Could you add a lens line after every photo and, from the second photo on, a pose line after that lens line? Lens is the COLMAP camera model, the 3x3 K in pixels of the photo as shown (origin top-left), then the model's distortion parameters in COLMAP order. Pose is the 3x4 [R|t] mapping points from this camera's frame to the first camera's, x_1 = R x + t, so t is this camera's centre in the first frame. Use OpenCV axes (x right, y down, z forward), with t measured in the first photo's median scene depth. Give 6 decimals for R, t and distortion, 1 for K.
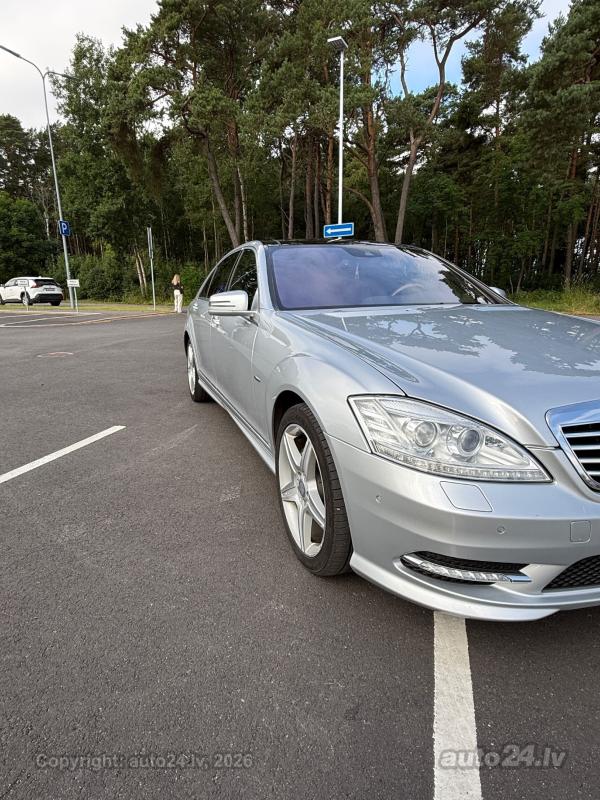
lens RADIAL K [[455.3, 0, 301.2], [0, 455.3, 396.8], [0, 0, 1]] dist [-0.007210, 0.004182]
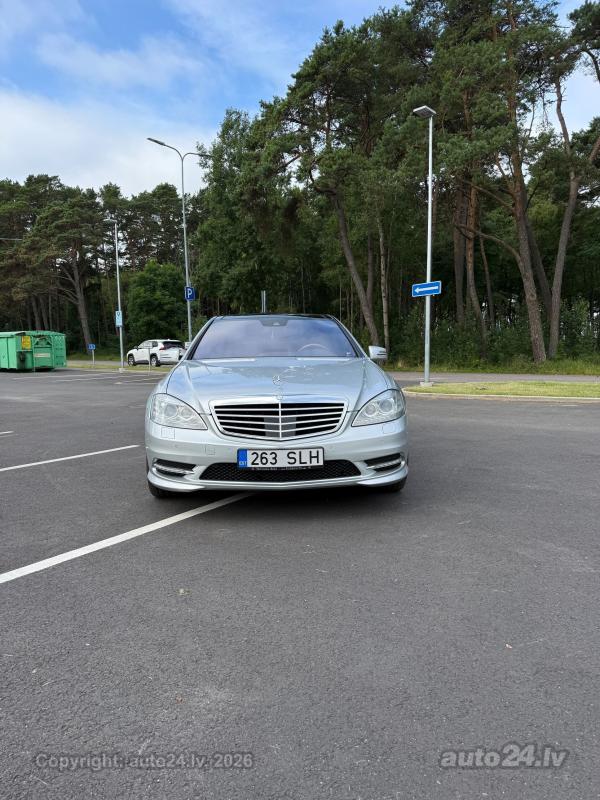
lens RADIAL K [[550.6, 0, 297.2], [0, 550.6, 398.1], [0, 0, 1]] dist [0.074005, -0.102718]
pose [[0.952995, 0.020369, -0.302299, 0.076644], [-0.064334, 0.988590, -0.136200, 0.016024], [0.296076, 0.149246, 0.943432, -0.062272]]
